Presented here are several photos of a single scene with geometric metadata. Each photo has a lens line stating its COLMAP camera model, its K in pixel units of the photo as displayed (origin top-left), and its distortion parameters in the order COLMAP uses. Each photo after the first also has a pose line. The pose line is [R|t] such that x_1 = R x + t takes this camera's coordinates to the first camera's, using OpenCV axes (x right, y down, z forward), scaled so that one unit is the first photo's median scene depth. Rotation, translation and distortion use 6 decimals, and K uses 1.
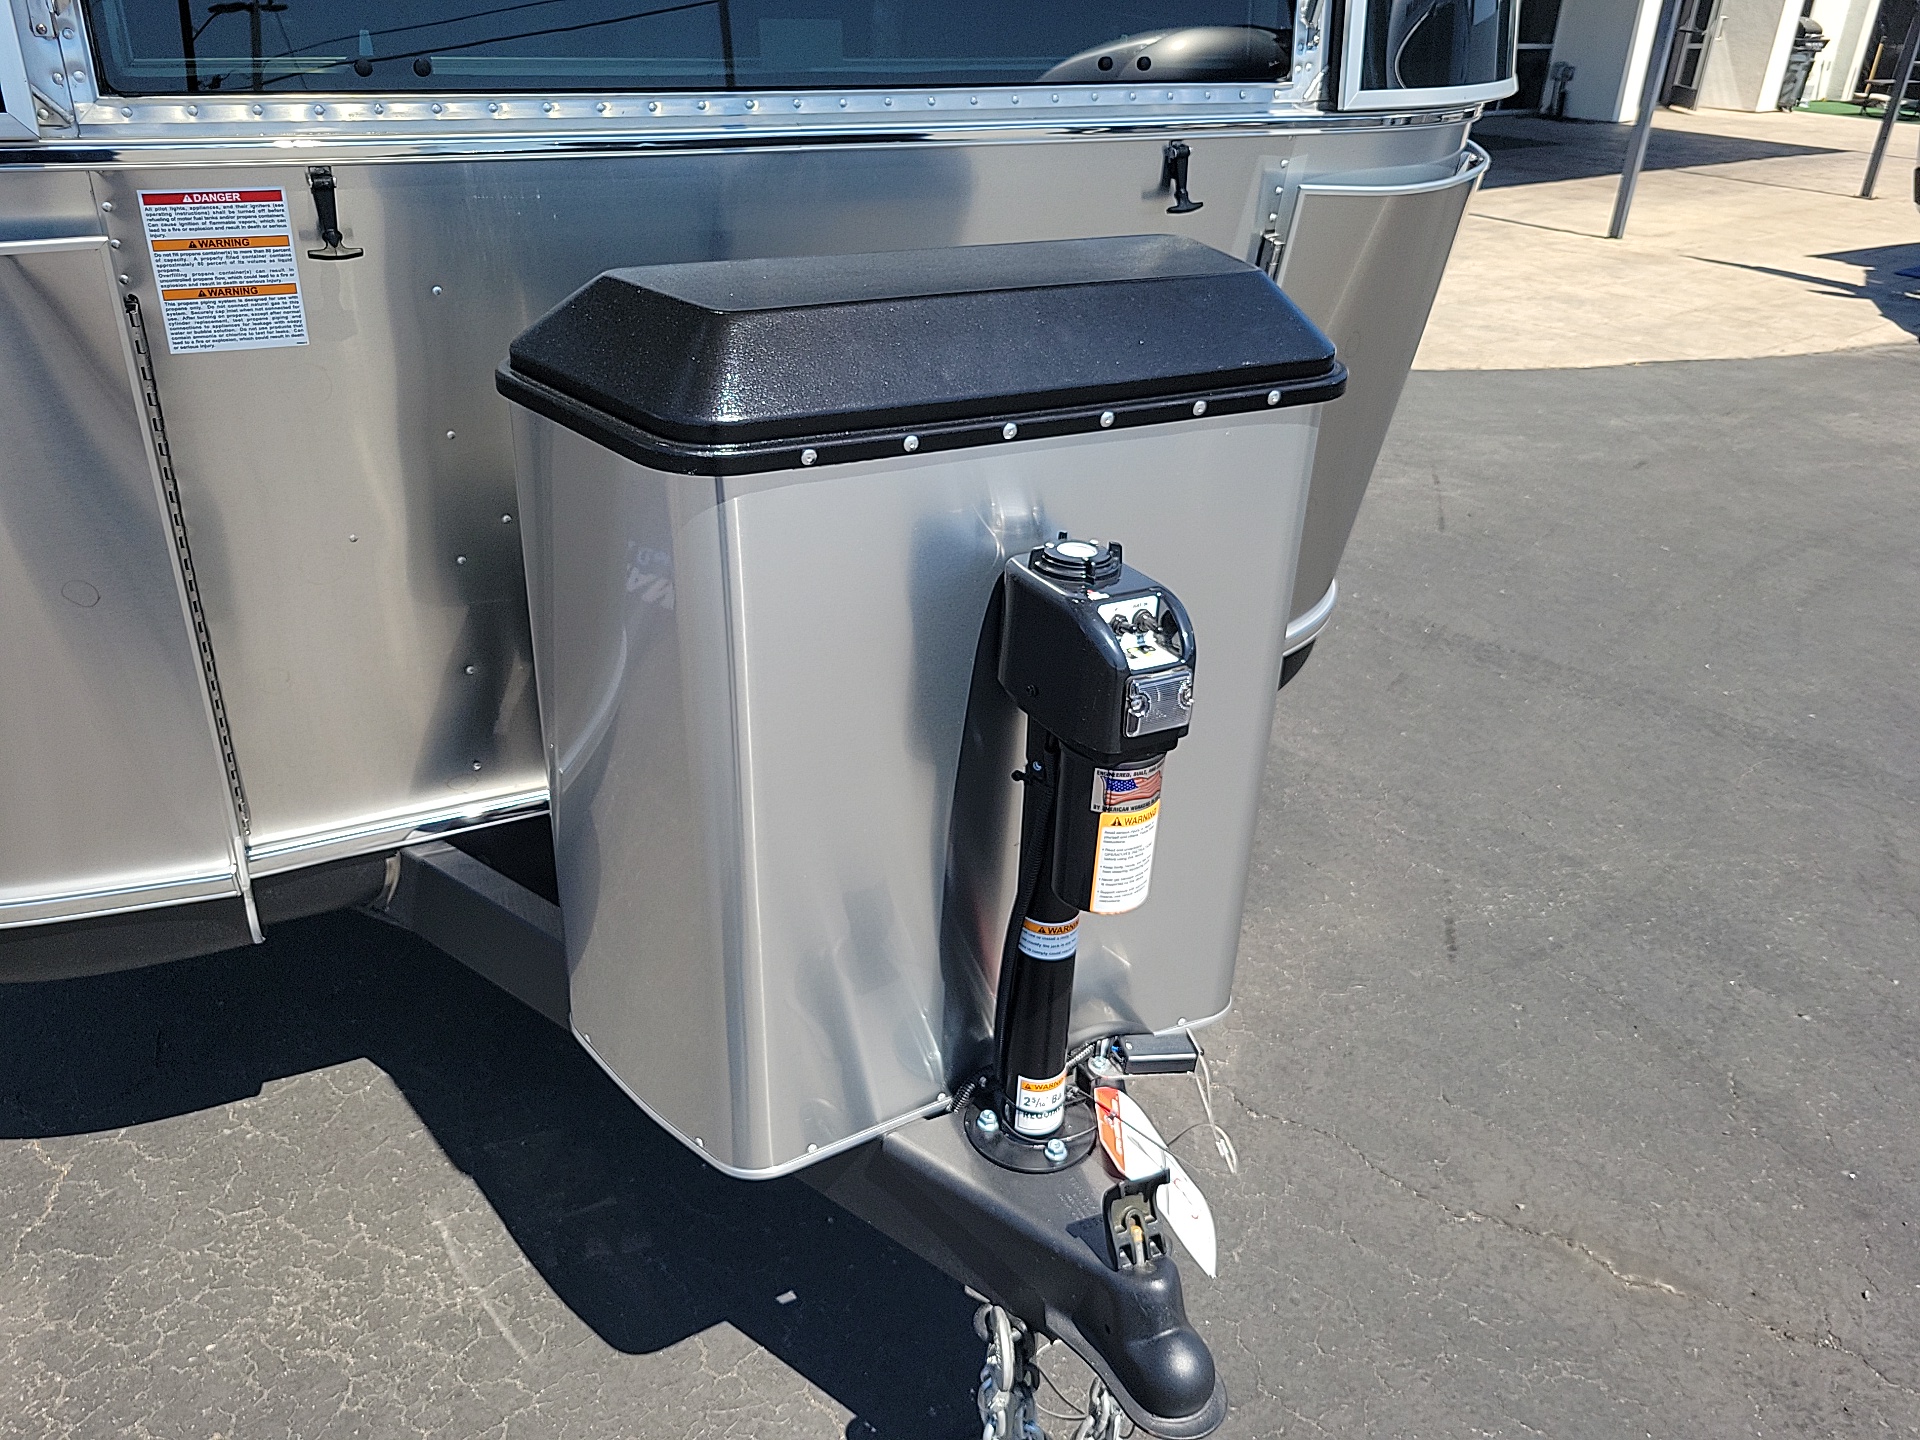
lens RADIAL K [[1435.9, 0, 956.7], [0, 1435.9, 714.1], [0, 0, 1]] dist [0.036775, -0.029153]
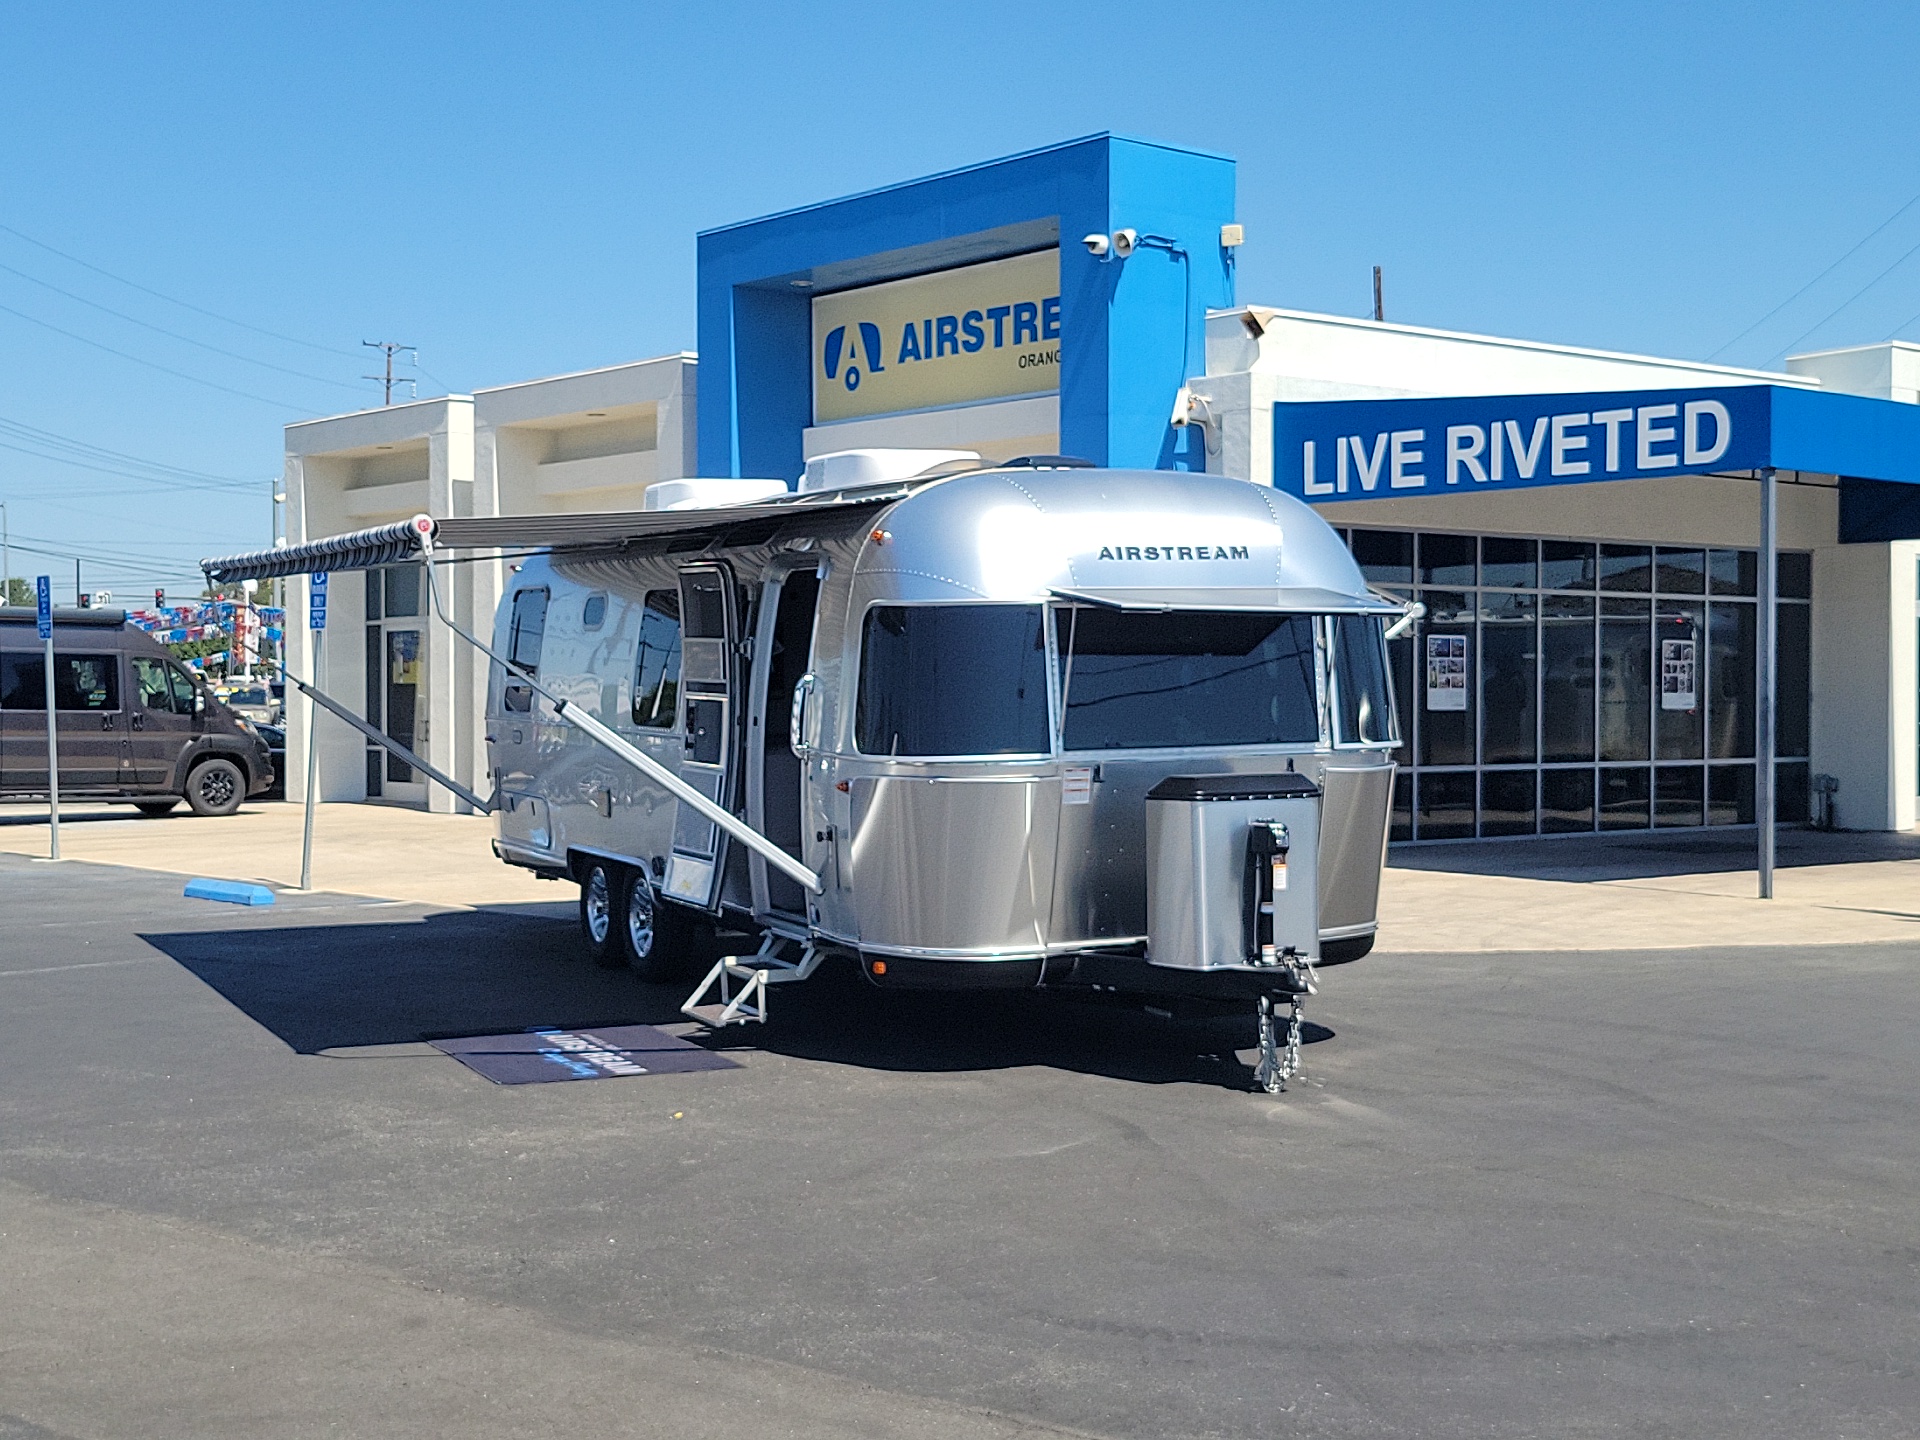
lens RADIAL K [[1435.9, 0, 956.7], [0, 1435.9, 714.1], [0, 0, 1]] dist [0.036775, -0.029153]
pose [[0.987581, -0.047205, -0.149854, -0.189276], [-0.028043, 0.885520, -0.463754, 1.706760], [0.154590, 0.462196, 0.873199, -3.323089]]
